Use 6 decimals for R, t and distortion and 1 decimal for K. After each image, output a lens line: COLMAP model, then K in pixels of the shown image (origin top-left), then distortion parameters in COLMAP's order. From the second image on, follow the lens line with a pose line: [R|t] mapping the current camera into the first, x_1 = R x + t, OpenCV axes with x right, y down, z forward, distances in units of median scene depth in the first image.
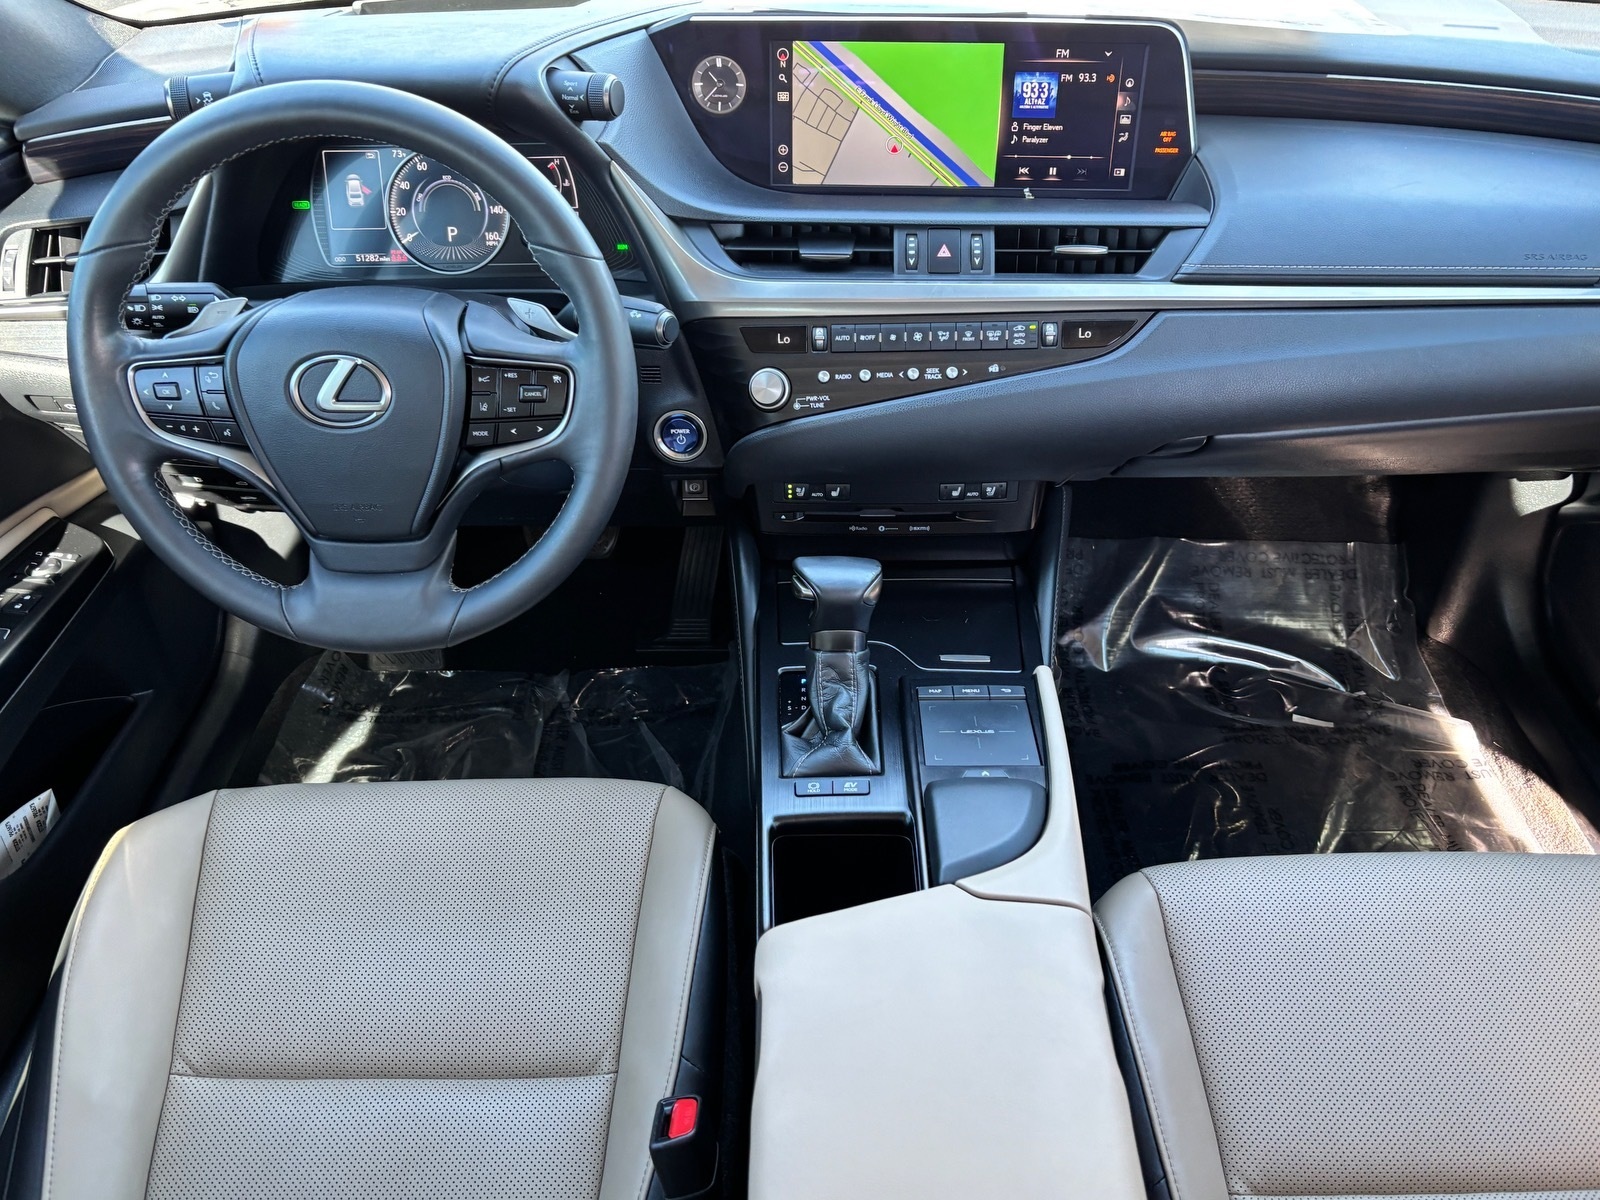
lens RADIAL K [[1306.8, 0, 812.2], [0, 1306.8, 613.6], [0, 0, 1]] dist [0.024592, -0.028257]
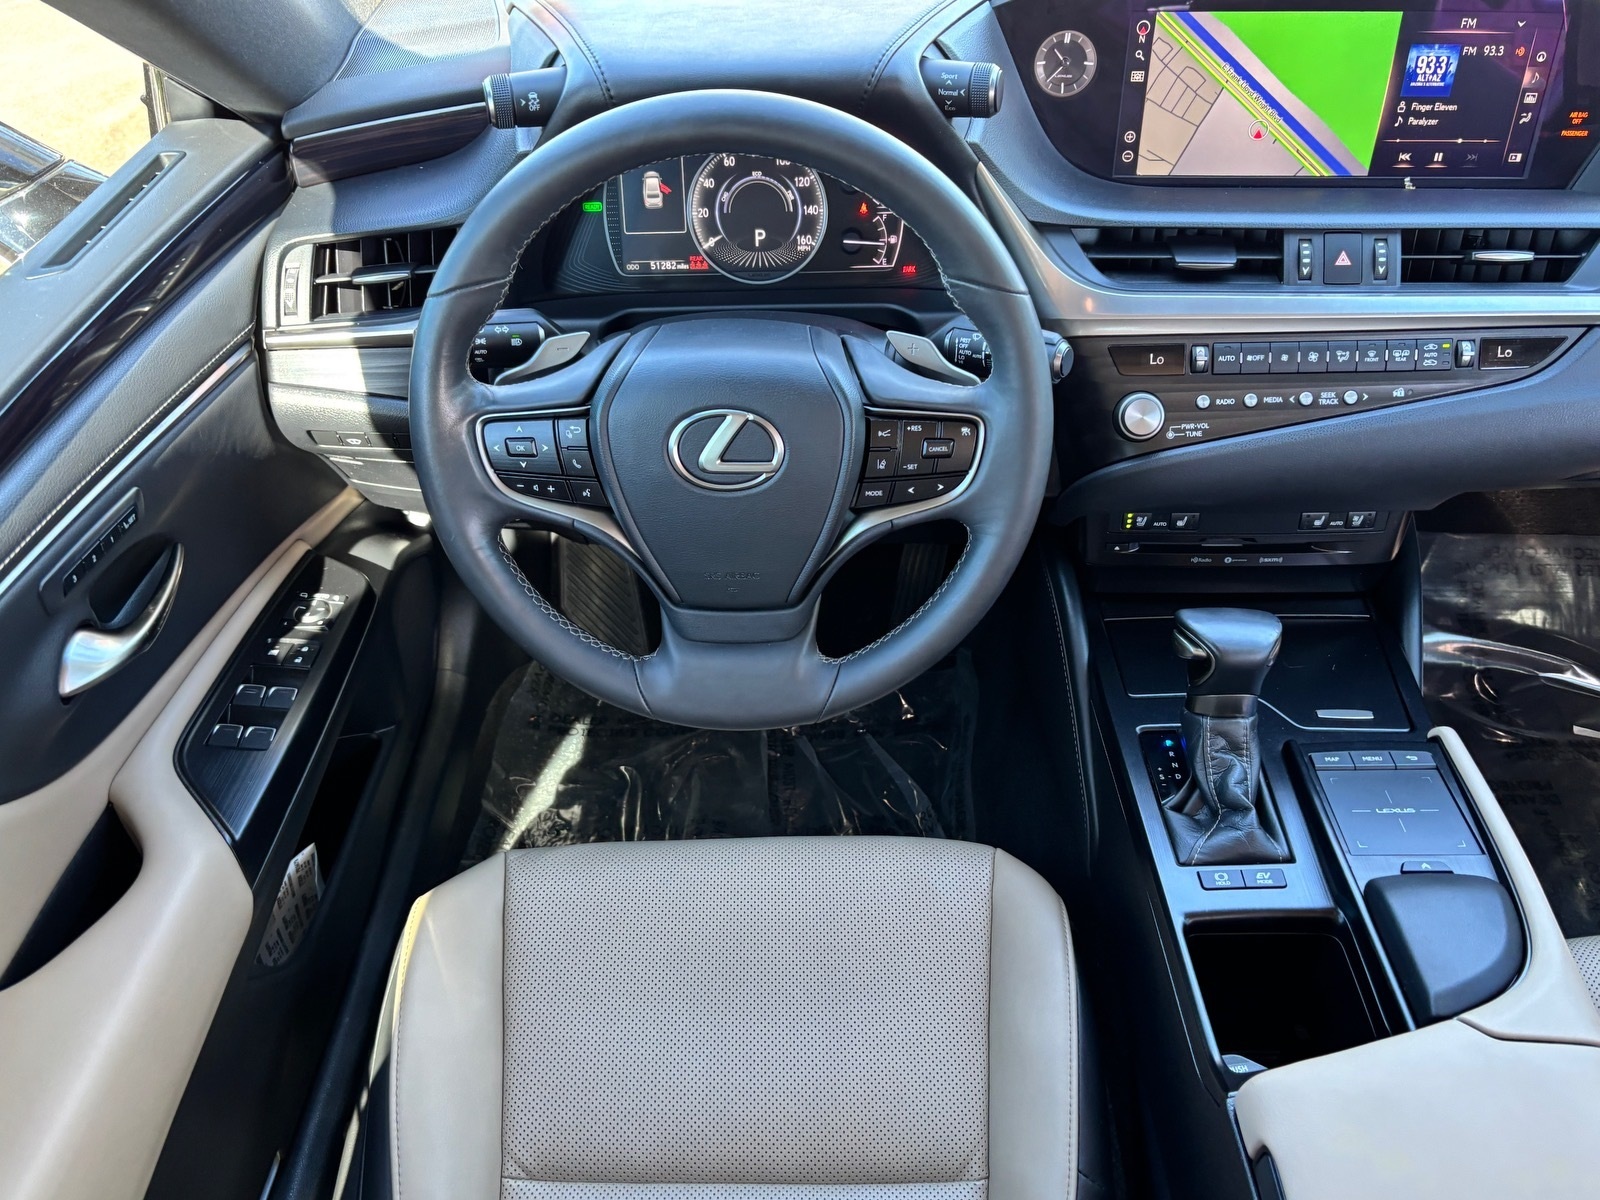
lens RADIAL K [[1306.8, 0, 810.8], [0, 1306.8, 613.8], [0, 0, 1]] dist [0.024592, -0.028257]
pose [[0.999858, -0.005067, -0.016099, -0.232692], [0.006015, 0.998216, 0.059408, -0.089304], [0.015769, -0.059496, 0.998104, 0.098420]]
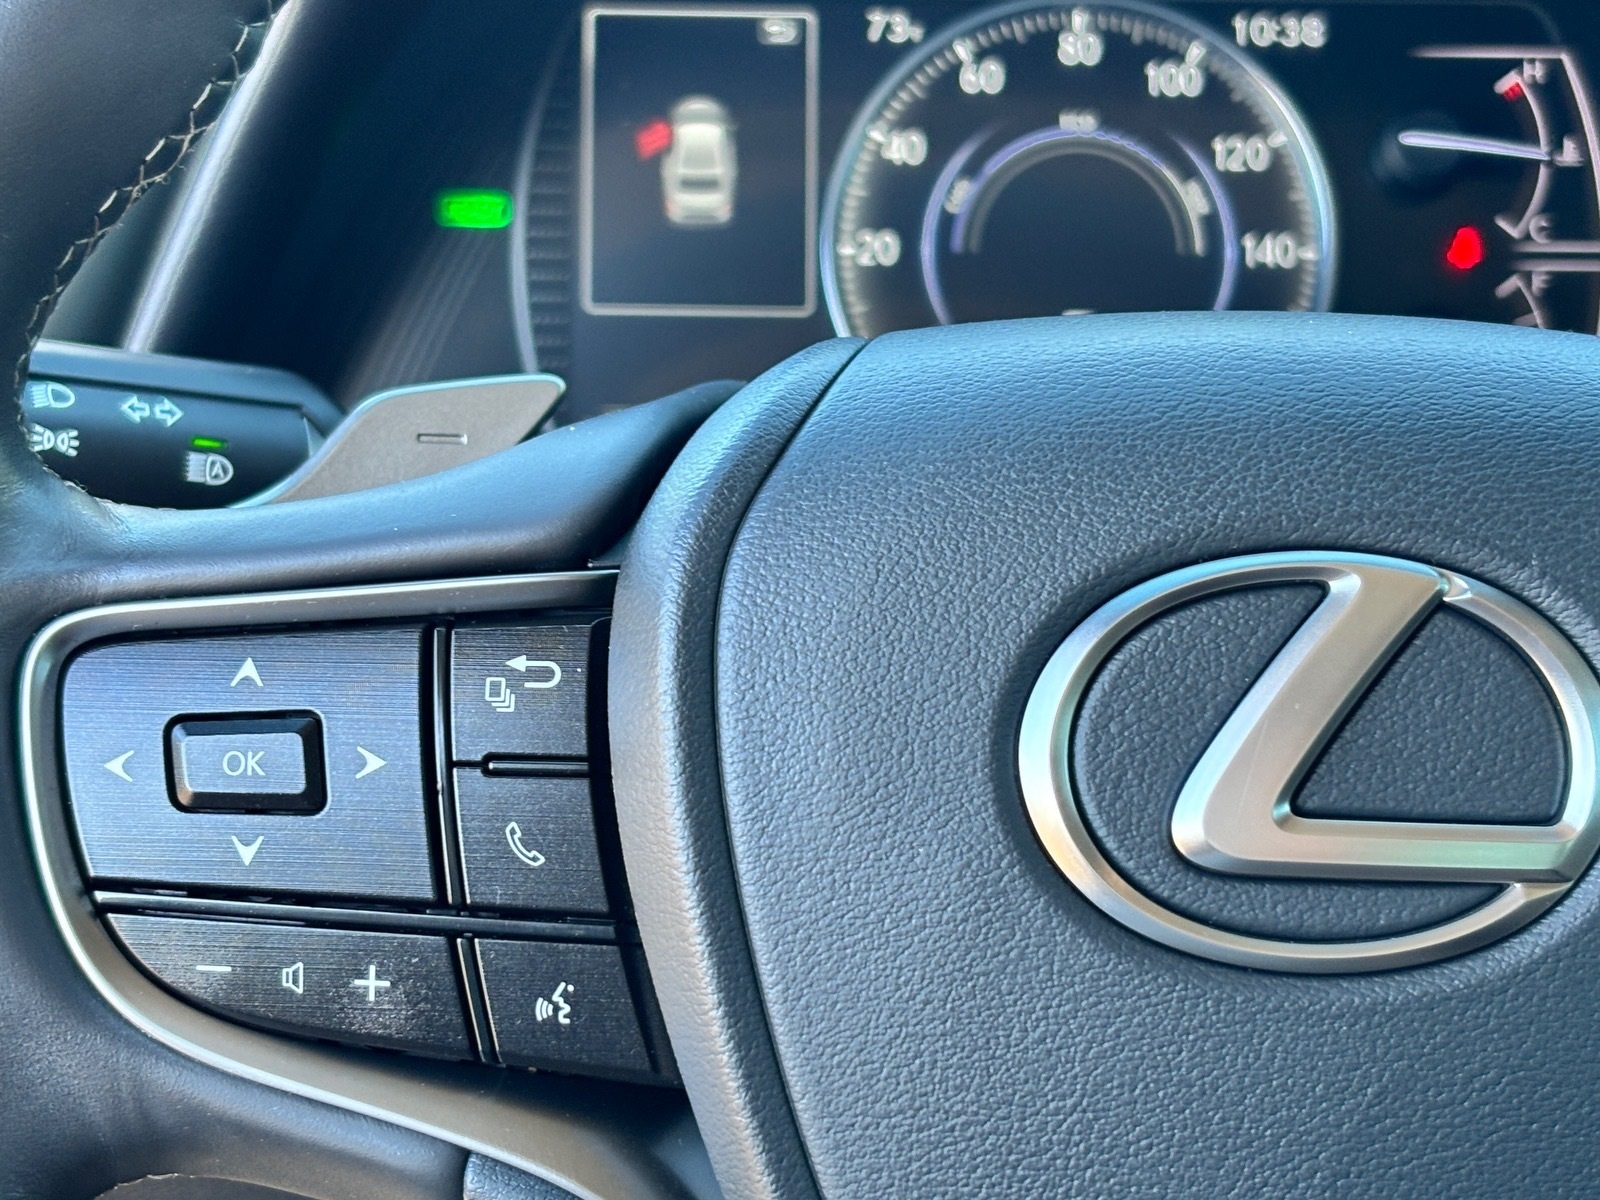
lens RADIAL K [[3114.0, 0, 784.3], [0, 3114.0, 619.9], [0, 0, 1]] dist [0.104905, 0.000000]
pose [[0.999206, 0.023644, 0.032053, -0.355789], [-0.010175, 0.929565, -0.368517, -0.028250], [-0.038509, 0.367899, 0.929068, 0.495961]]
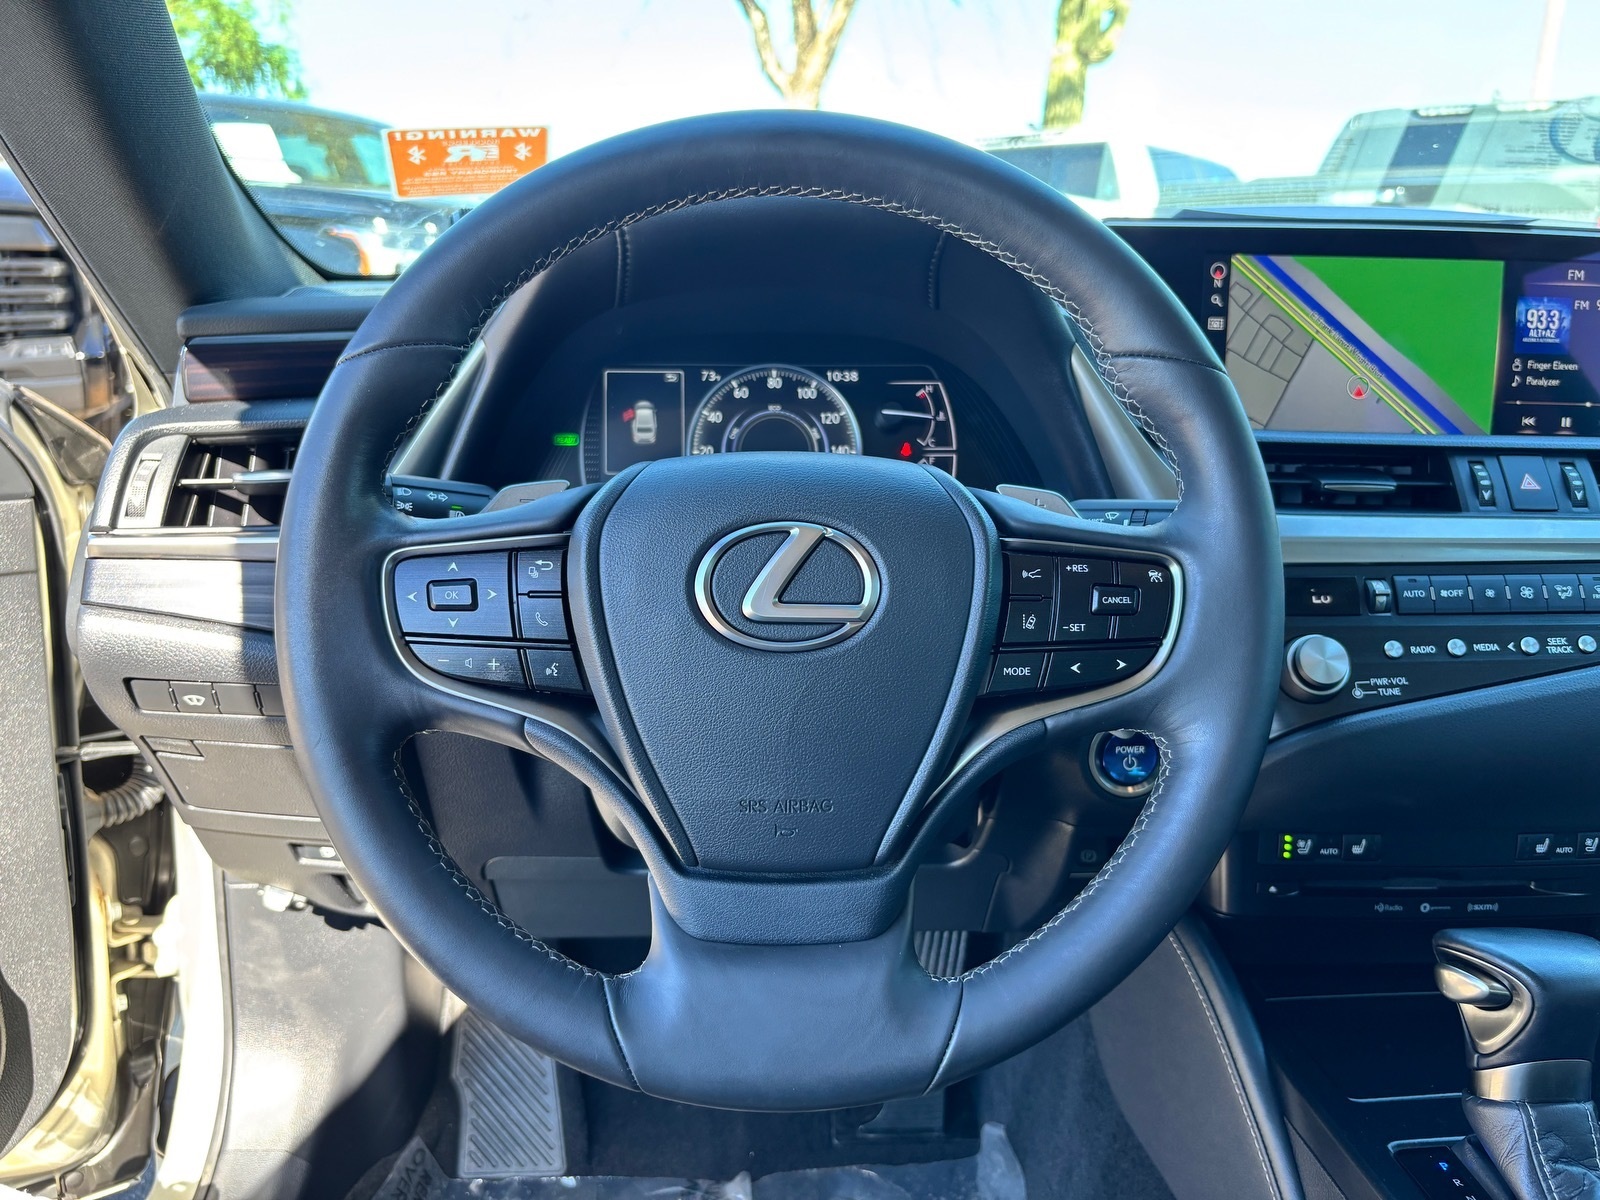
lens RADIAL K [[1220.6, 0, 791.5], [0, 1220.6, 616.4], [0, 0, 1]] dist [0.039203, -0.061411]
pose [[0.998393, 0.007319, 0.056190, -0.310731], [0.014692, 0.924275, -0.381445, 0.029810], [-0.054727, 0.381658, 0.922682, 0.429695]]
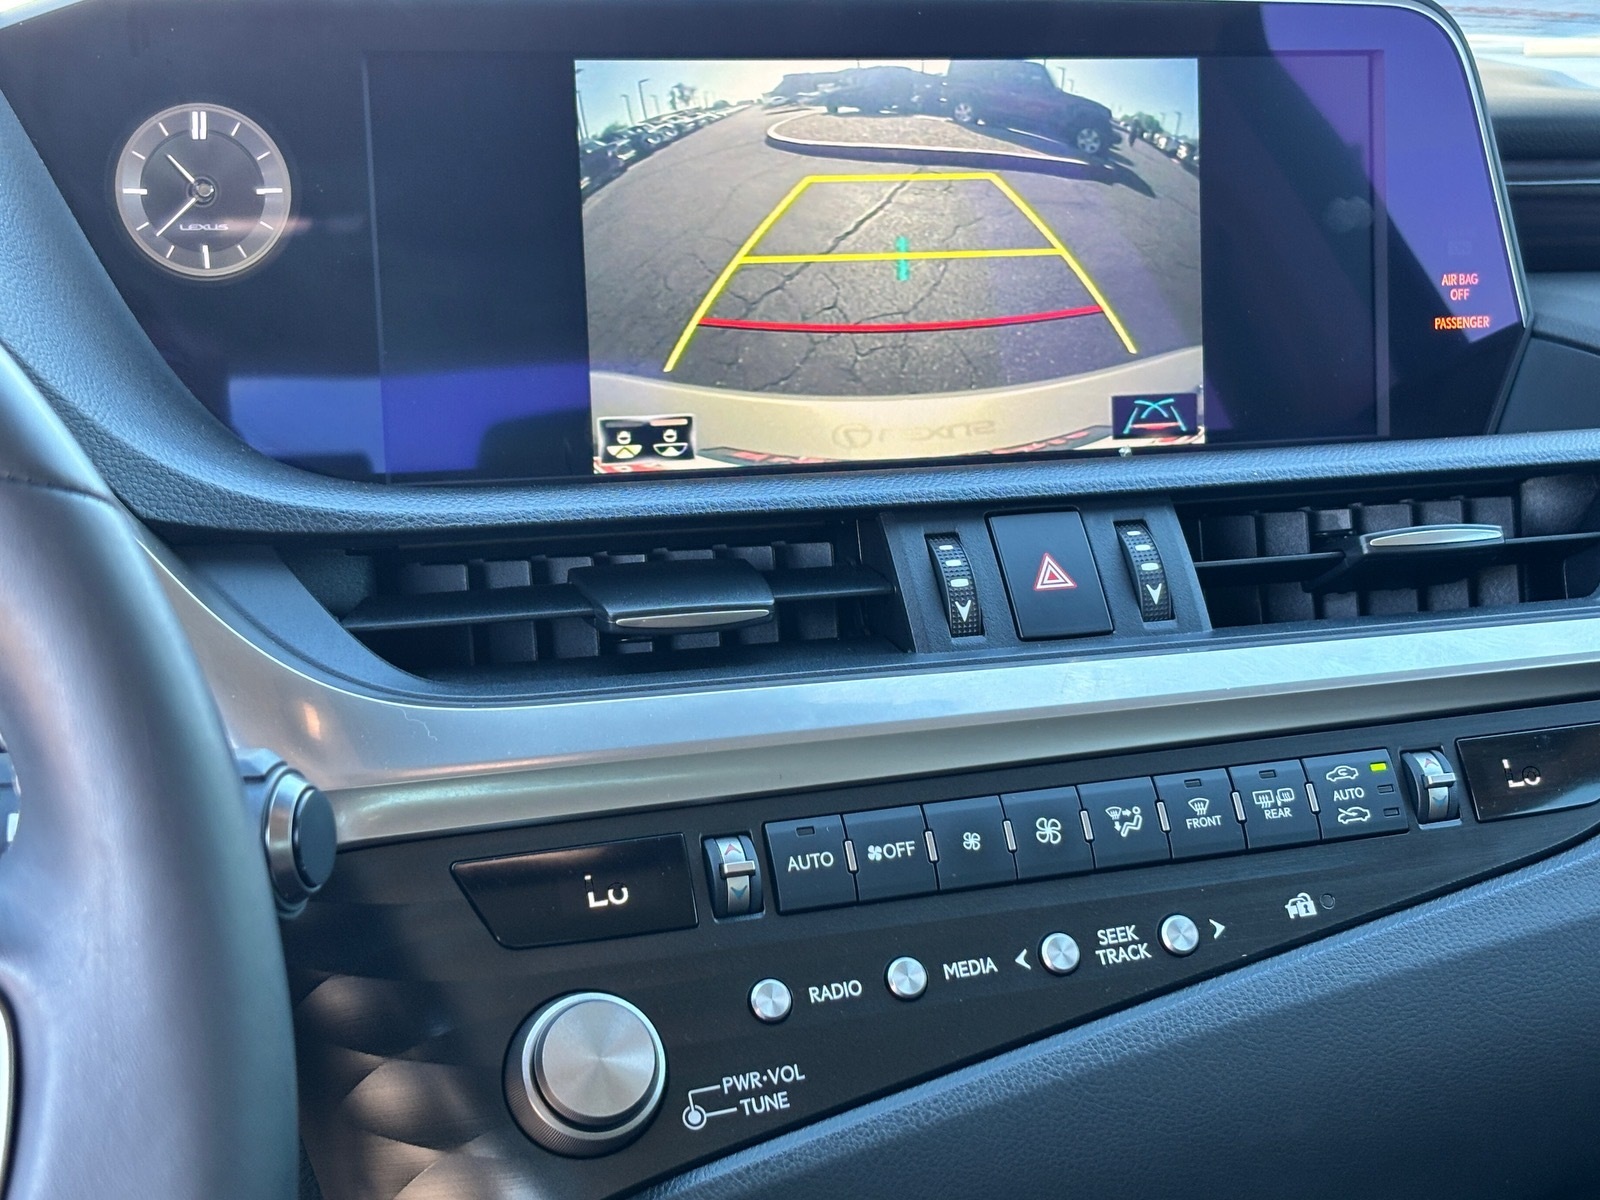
lens RADIAL K [[2637.6, 0, 785.7], [0, 2637.6, 636.0], [0, 0, 1]] dist [0.169393, 0.000000]
pose [[0.937326, -0.076343, 0.339989, -0.168784], [0.206718, 0.907293, -0.366179, -0.041656], [-0.280515, 0.413511, 0.866210, 0.453522]]
